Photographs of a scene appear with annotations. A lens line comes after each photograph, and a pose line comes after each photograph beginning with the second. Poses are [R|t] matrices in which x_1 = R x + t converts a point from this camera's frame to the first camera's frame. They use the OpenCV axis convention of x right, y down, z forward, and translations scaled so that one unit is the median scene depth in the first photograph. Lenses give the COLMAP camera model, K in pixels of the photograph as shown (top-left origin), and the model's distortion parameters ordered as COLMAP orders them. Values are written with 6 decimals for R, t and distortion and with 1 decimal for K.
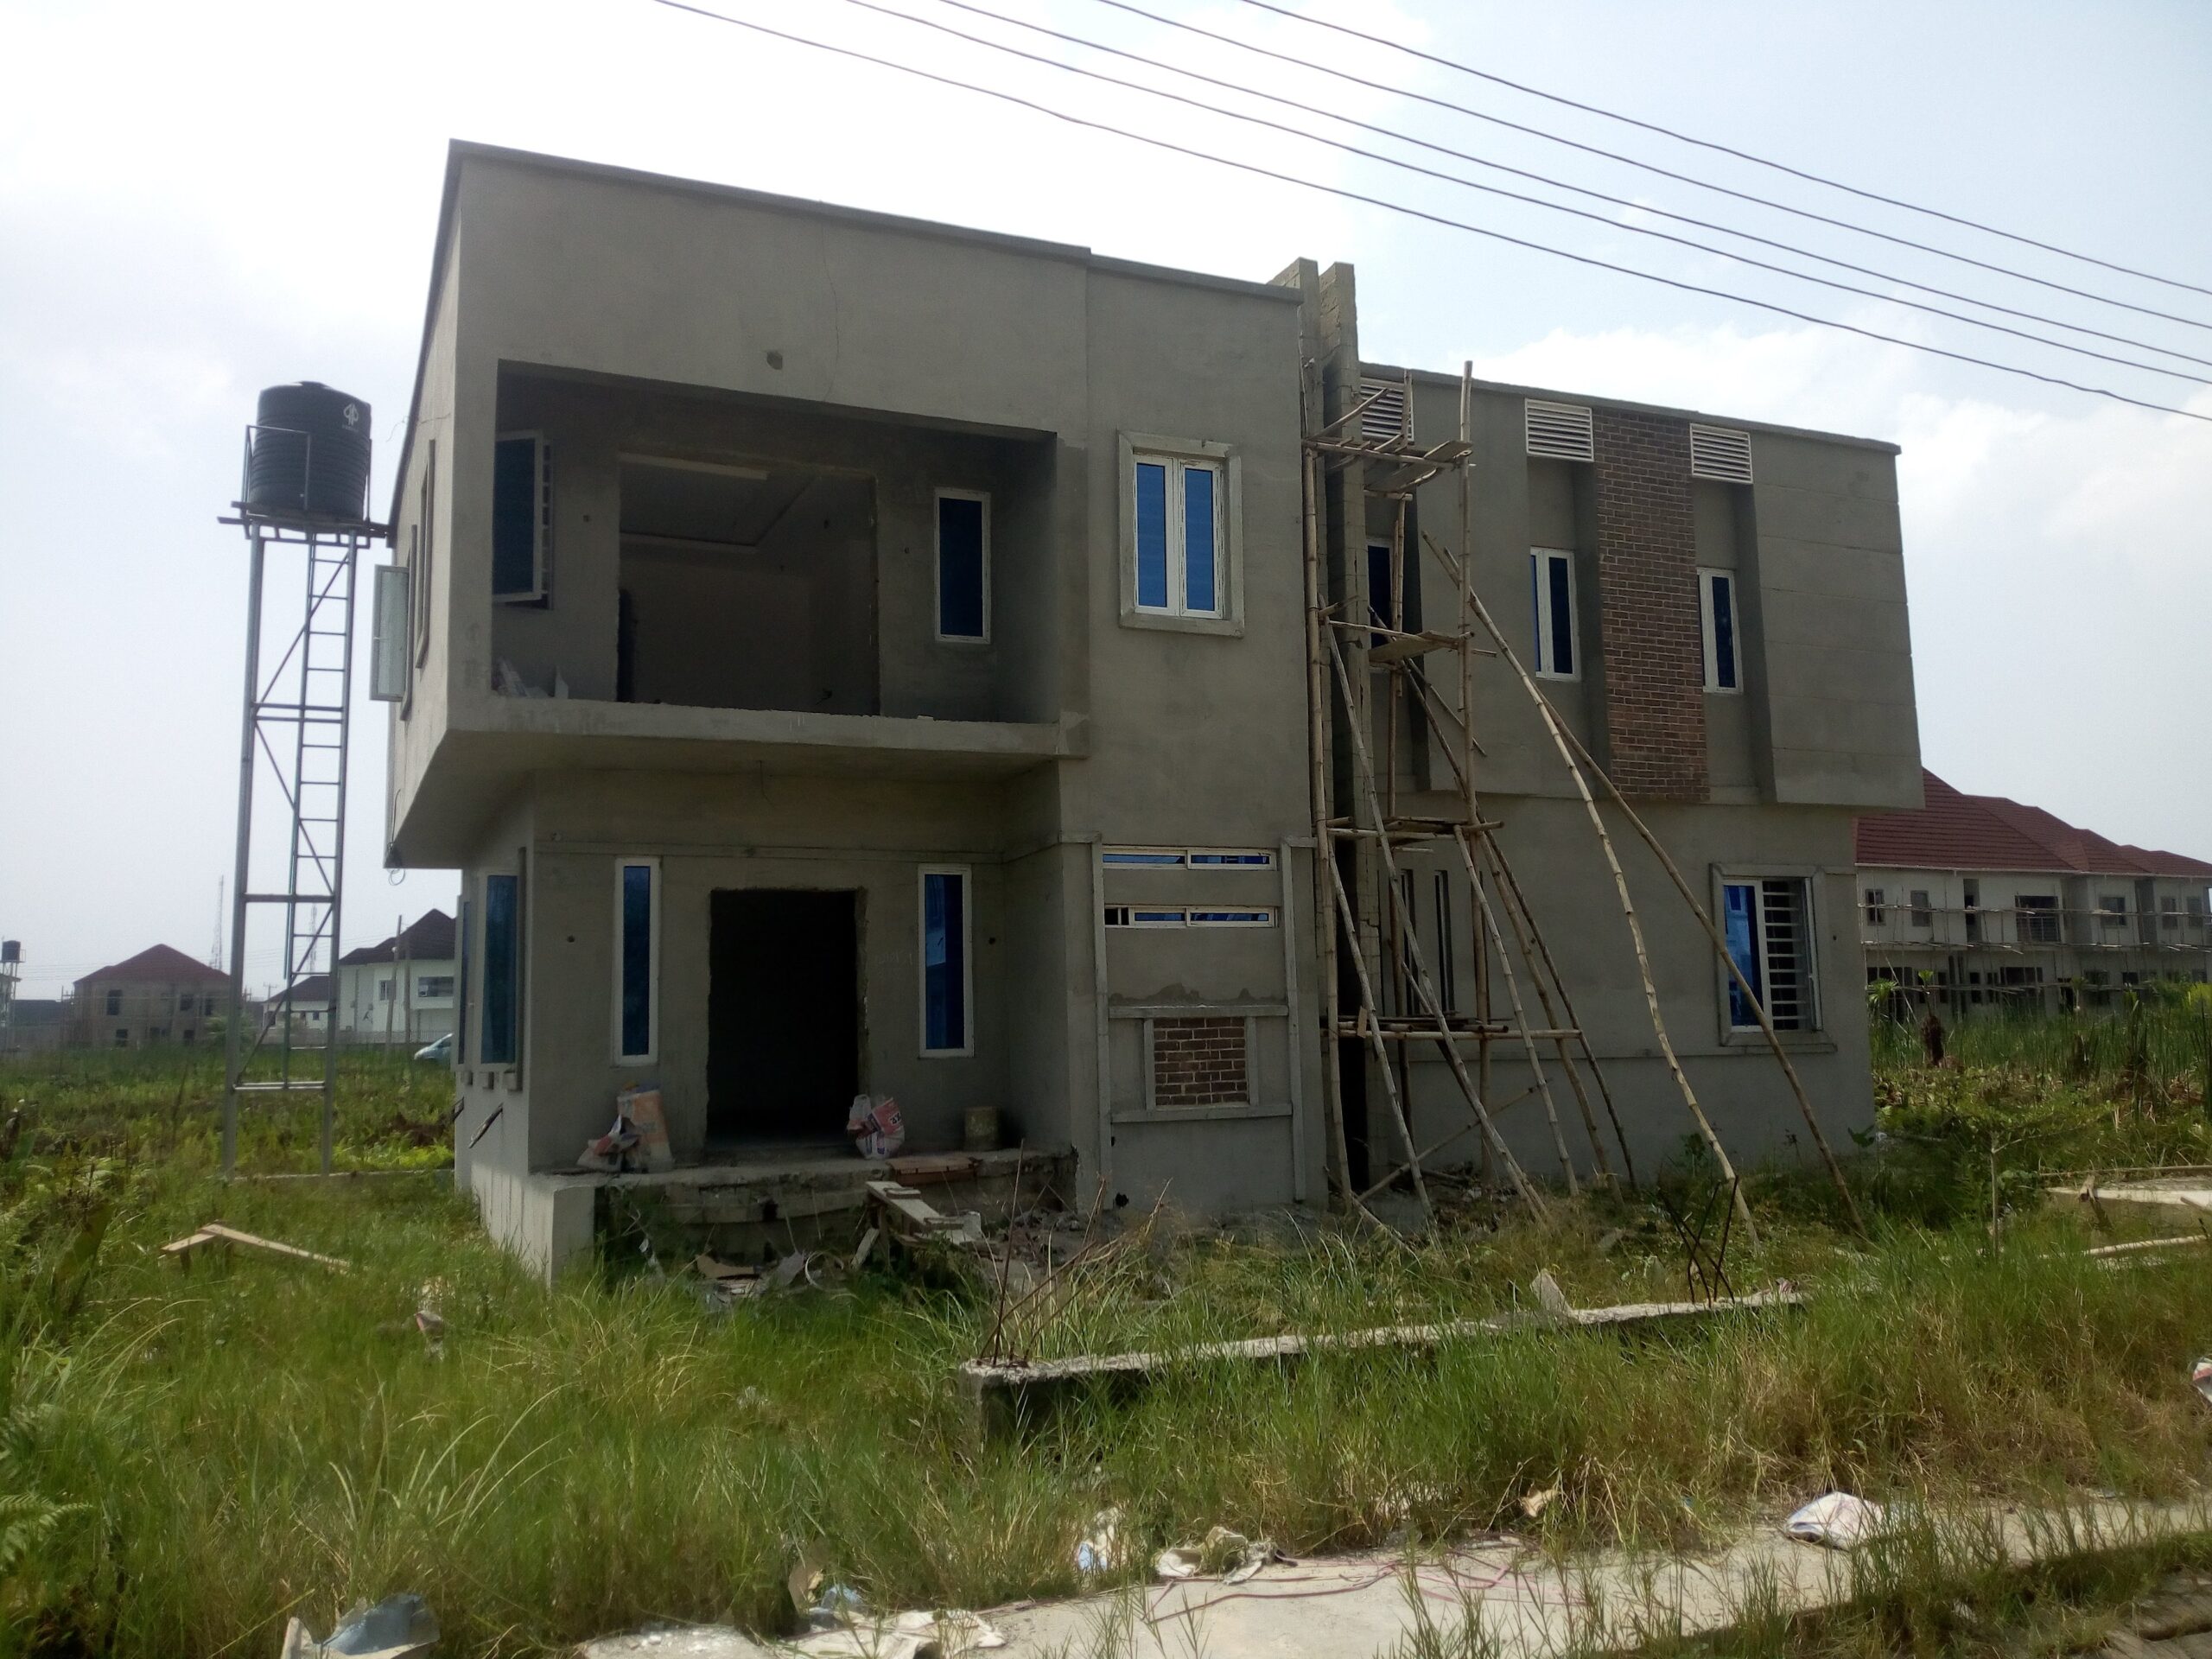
lens RADIAL K [[1512.7, 0, 1106.0], [0, 1512.7, 829.5], [0, 0, 1]] dist [0.036355, -0.000485]
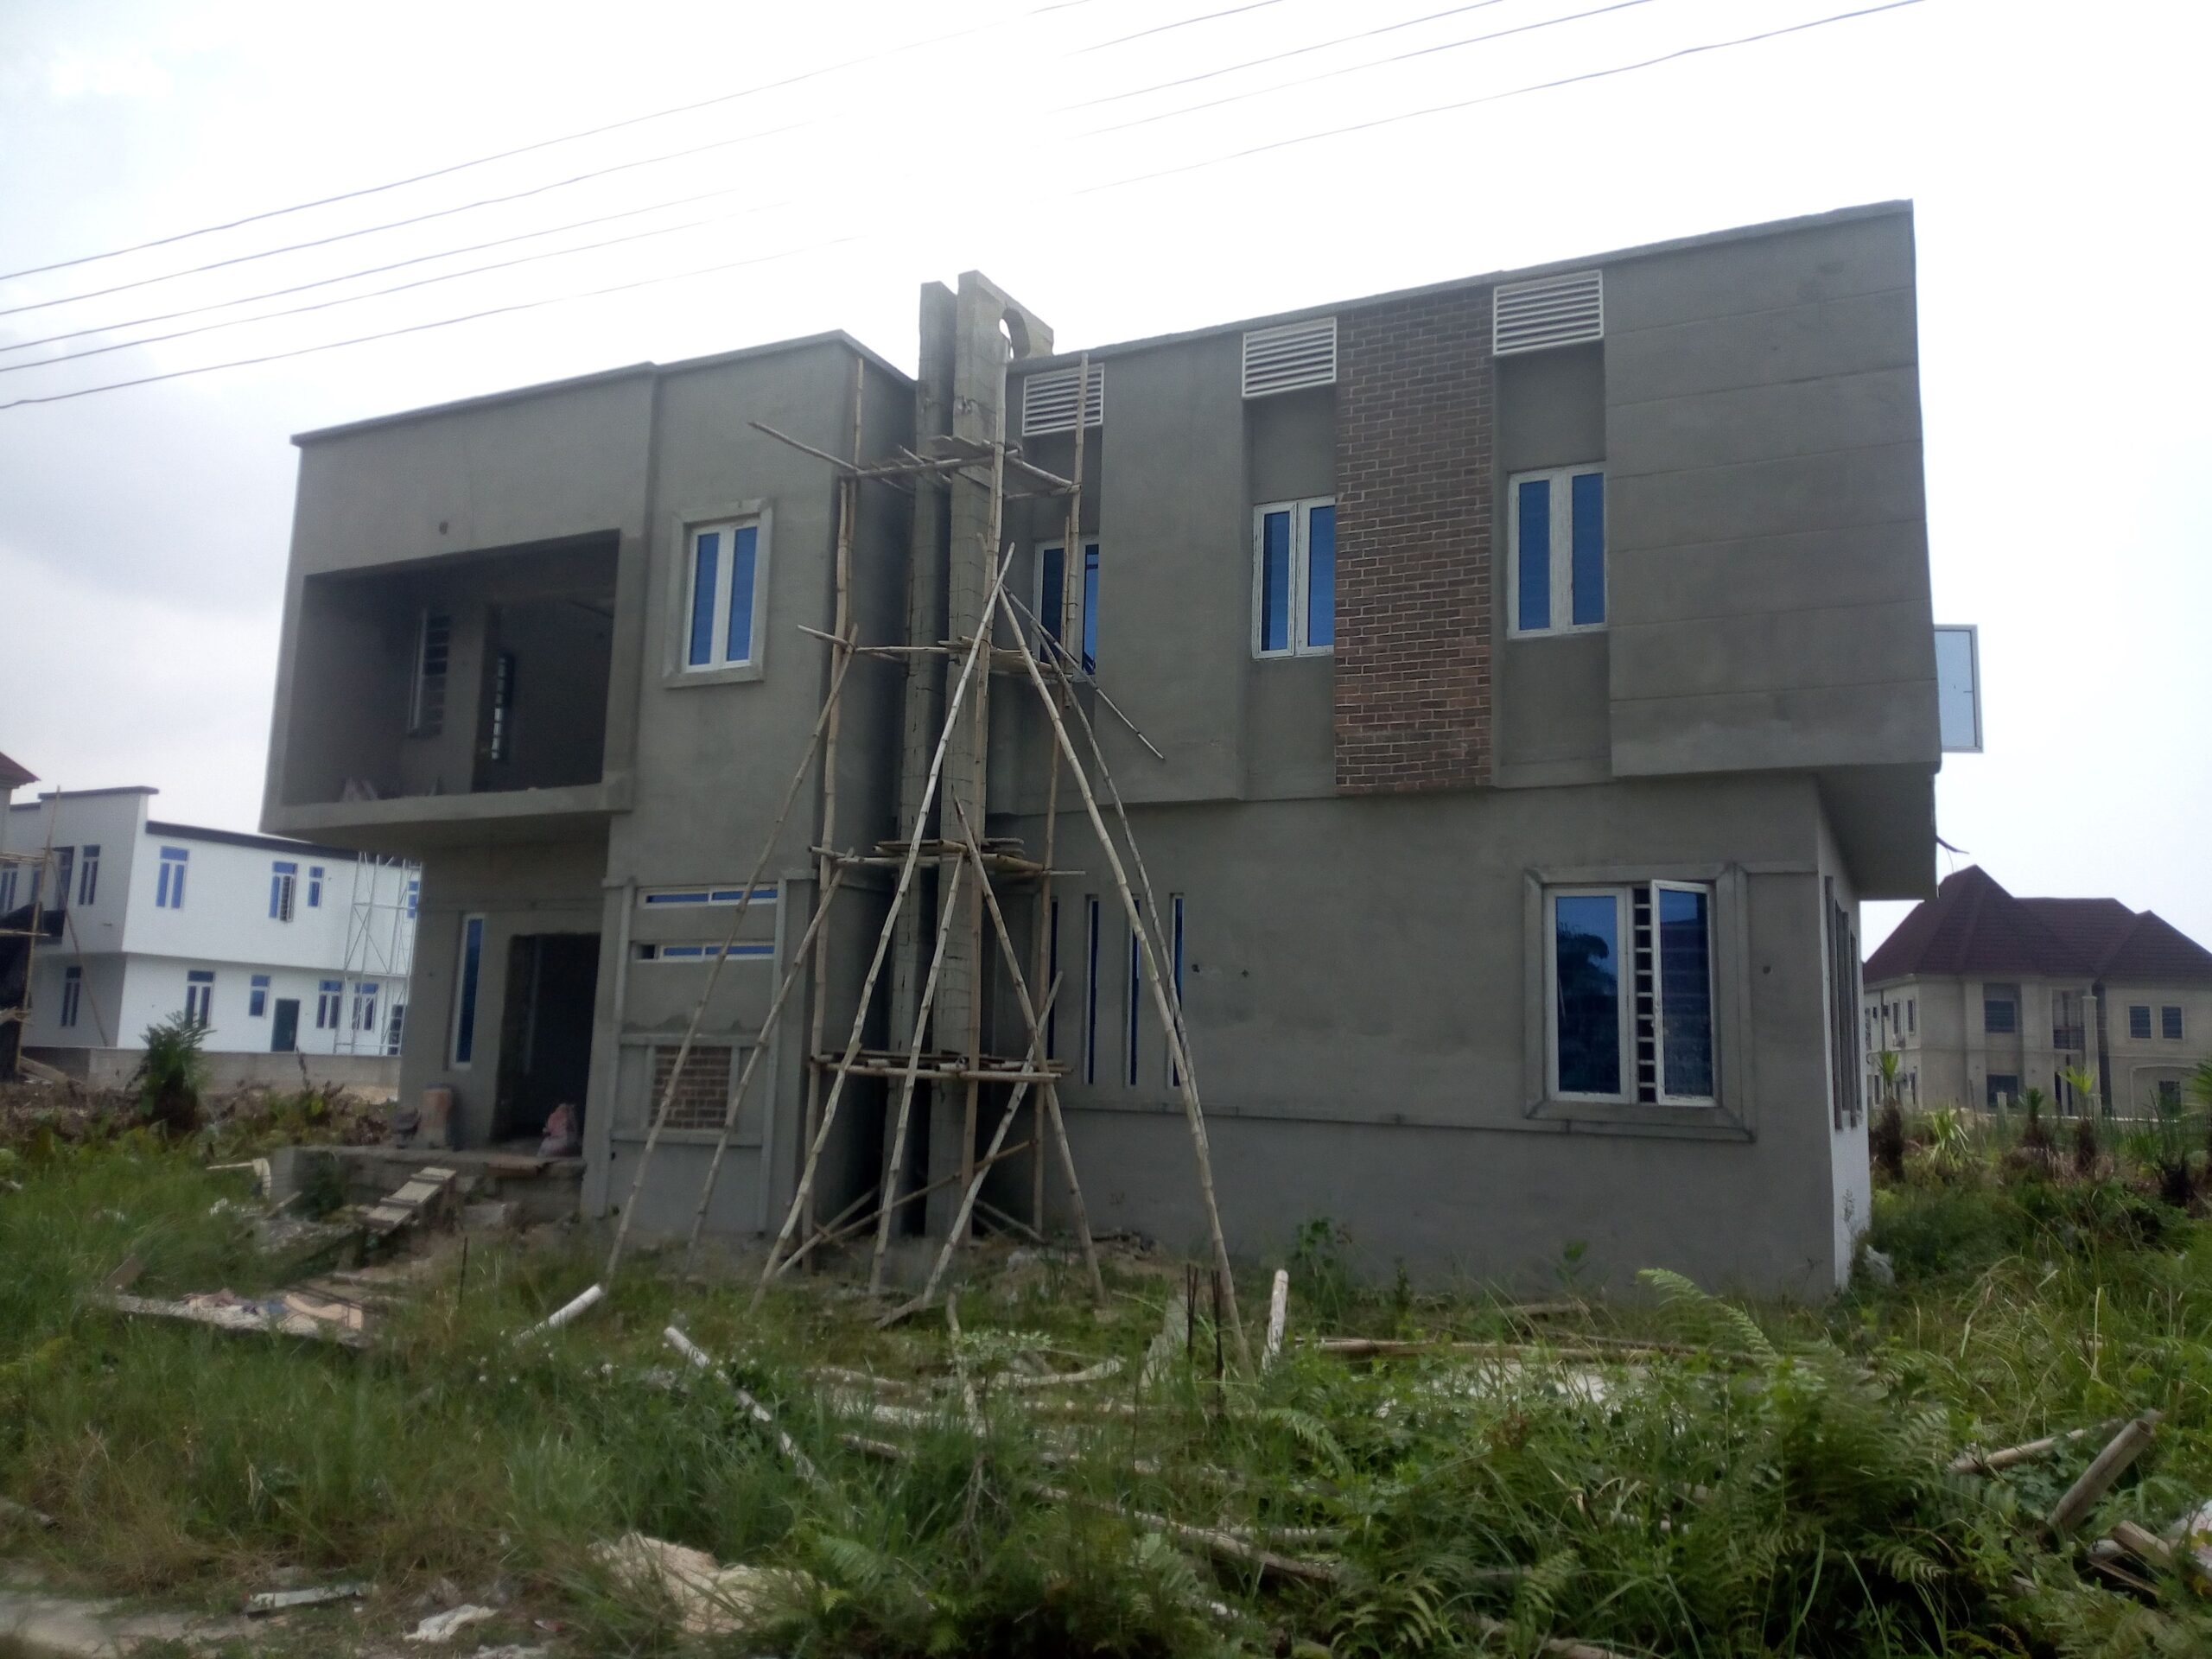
lens RADIAL K [[1512.7, 0, 1106.0], [0, 1512.7, 829.5], [0, 0, 1]] dist [0.036355, -0.000485]
pose [[0.712580, -0.073922, -0.697685, 0.982061], [0.047271, 0.997233, -0.057380, 0.046065], [0.699996, 0.007908, 0.714103, 0.427630]]
